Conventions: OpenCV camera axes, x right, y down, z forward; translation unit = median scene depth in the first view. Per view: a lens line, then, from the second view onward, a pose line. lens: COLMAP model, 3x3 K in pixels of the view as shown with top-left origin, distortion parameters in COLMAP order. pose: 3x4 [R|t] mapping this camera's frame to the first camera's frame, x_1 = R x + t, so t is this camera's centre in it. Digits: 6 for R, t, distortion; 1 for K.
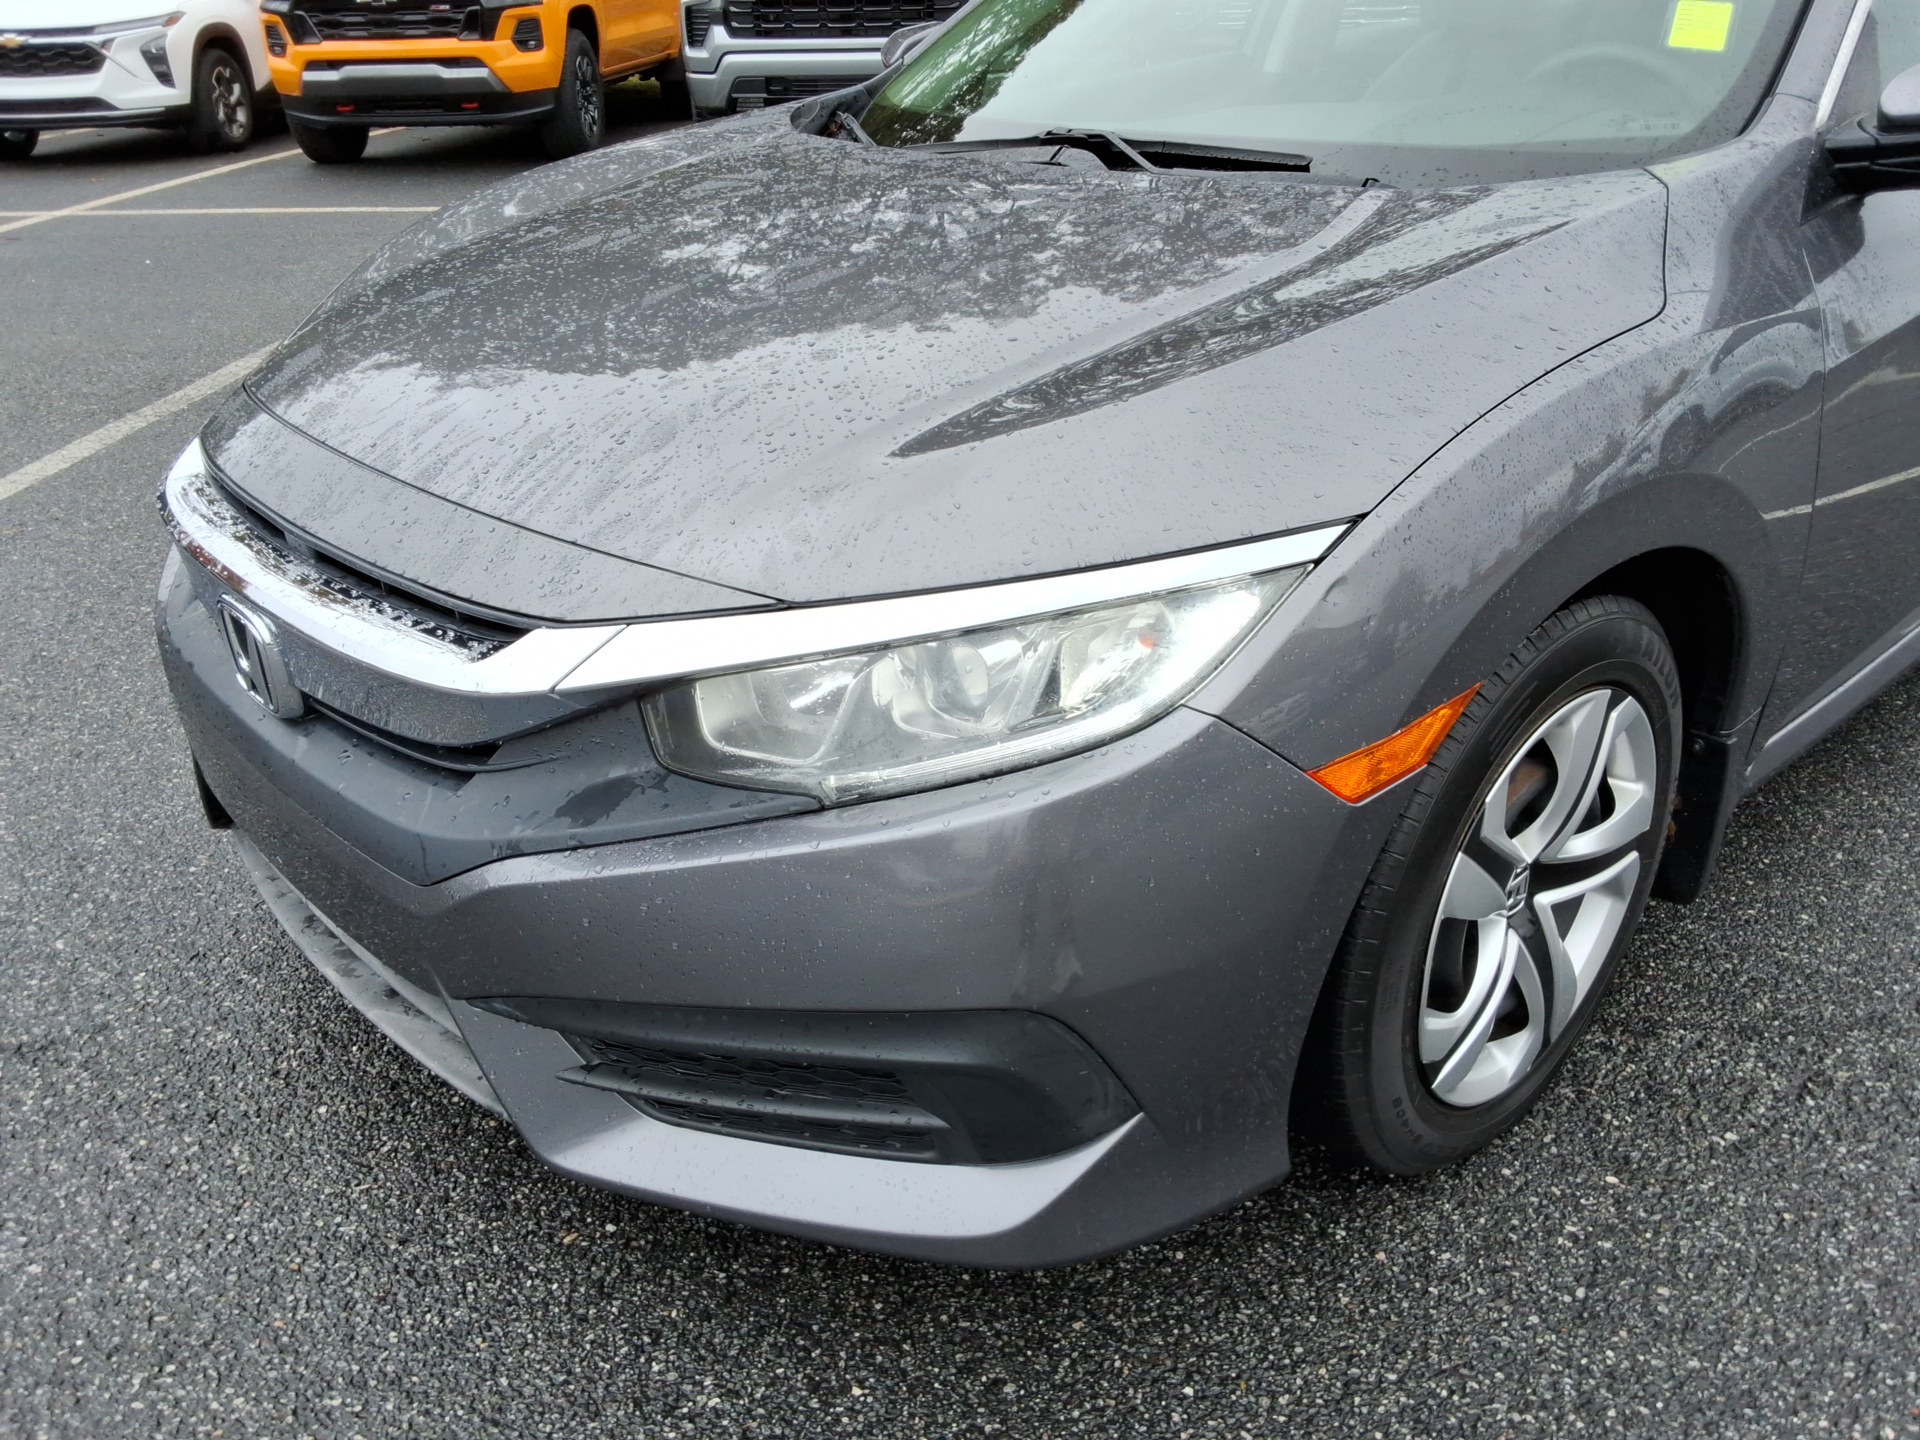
lens RADIAL K [[1537.5, 0, 970.5], [0, 1537.5, 697.6], [0, 0, 1]] dist [0.122328, -0.177767]
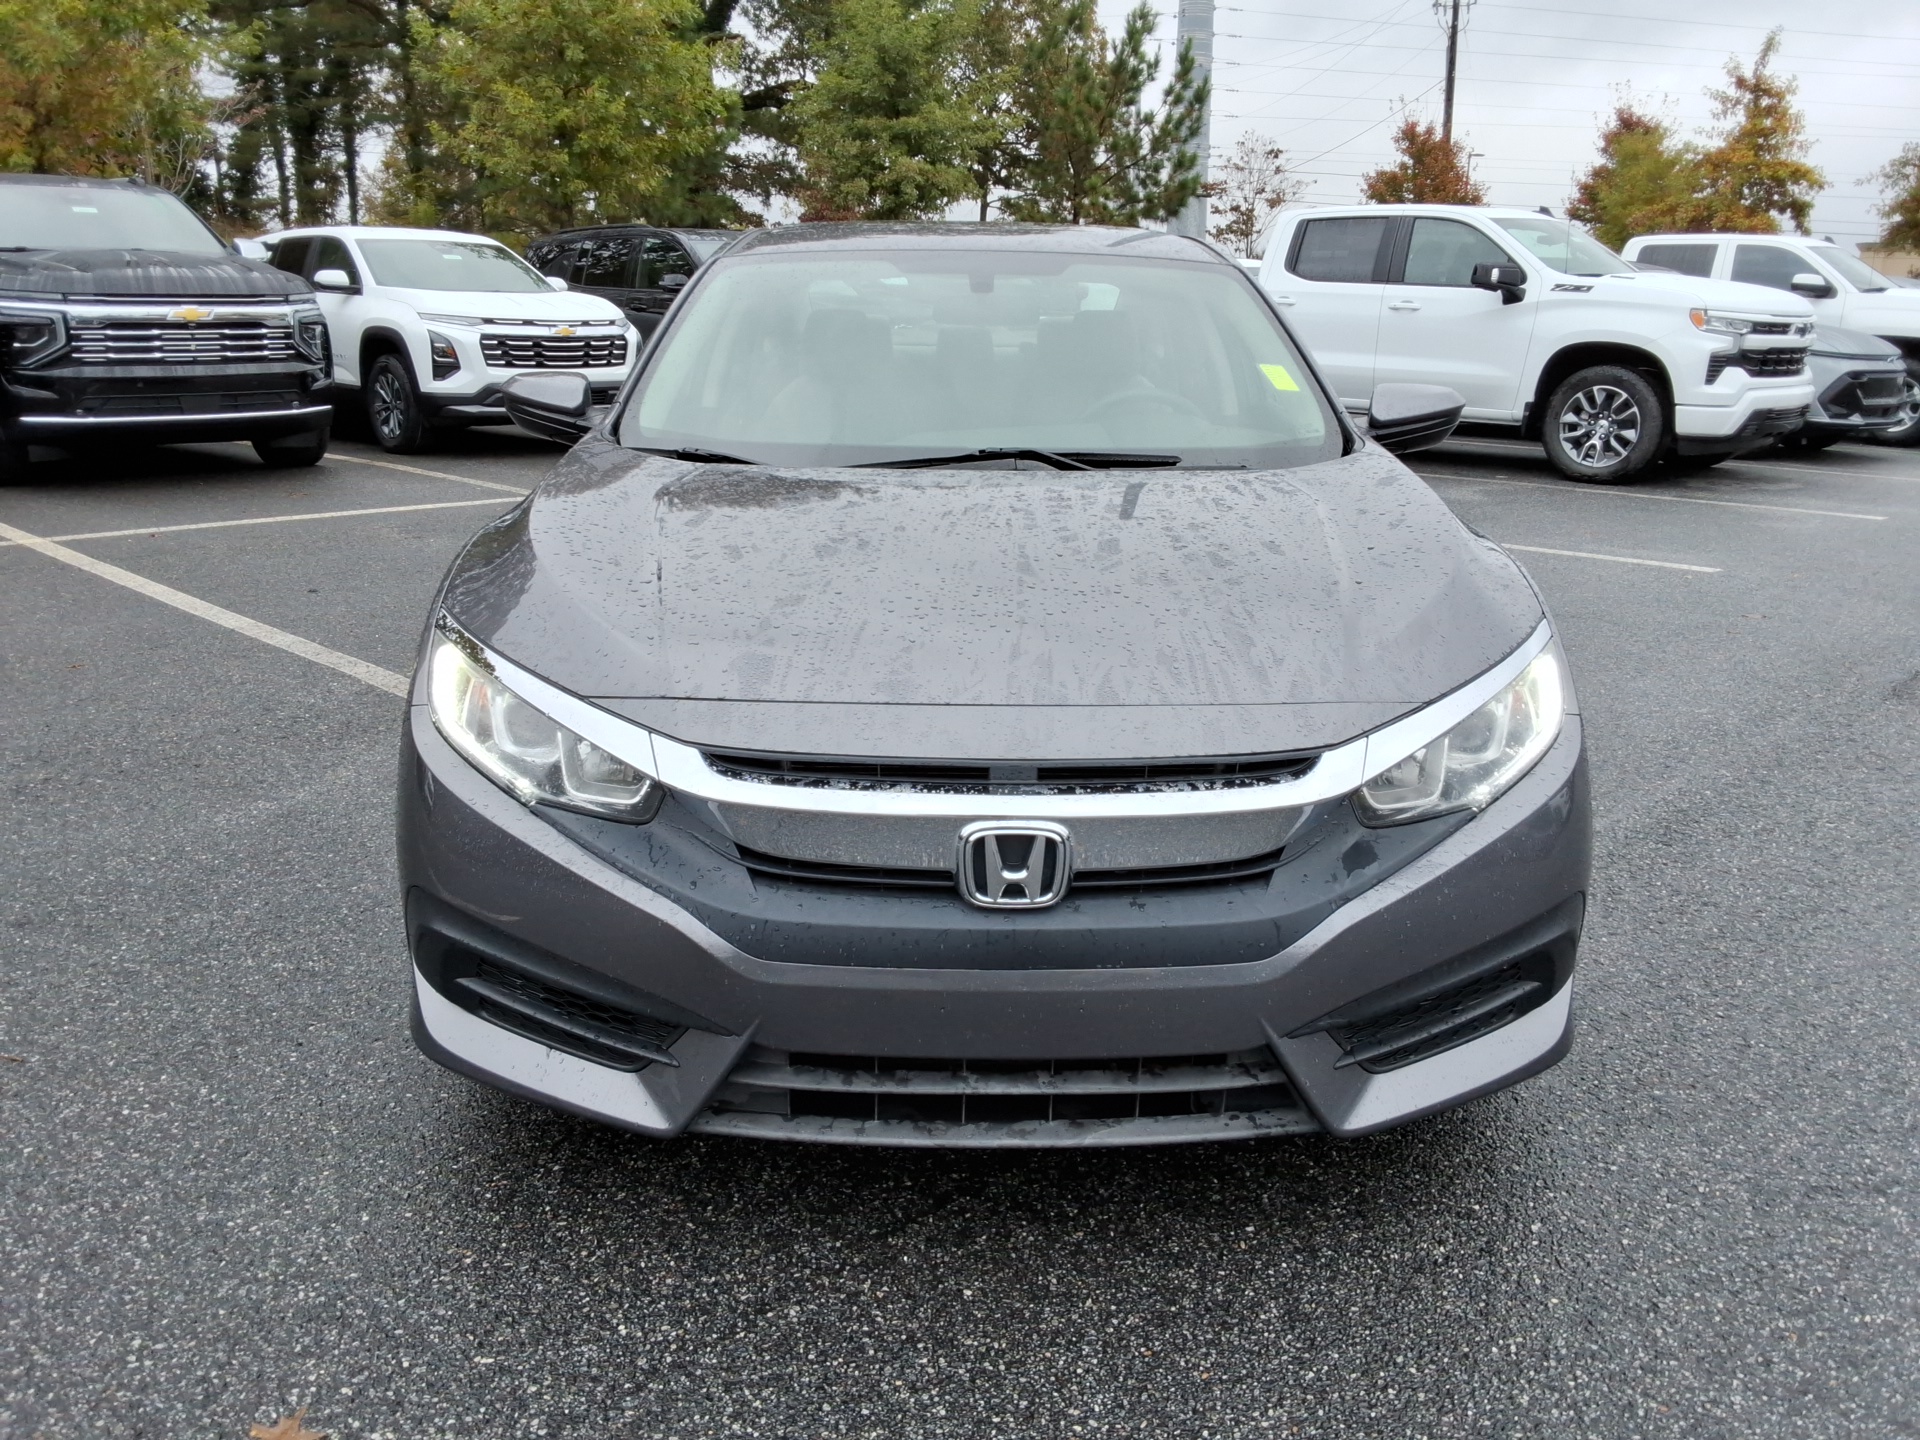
lens RADIAL K [[1537.5, 0, 970.5], [0, 1537.5, 697.6], [0, 0, 1]] dist [0.122328, -0.177767]
pose [[0.651122, -0.157007, 0.742556, -1.434085], [0.292631, 0.954657, -0.054744, -0.101385], [-0.700291, 0.252940, 0.667543, 0.174486]]
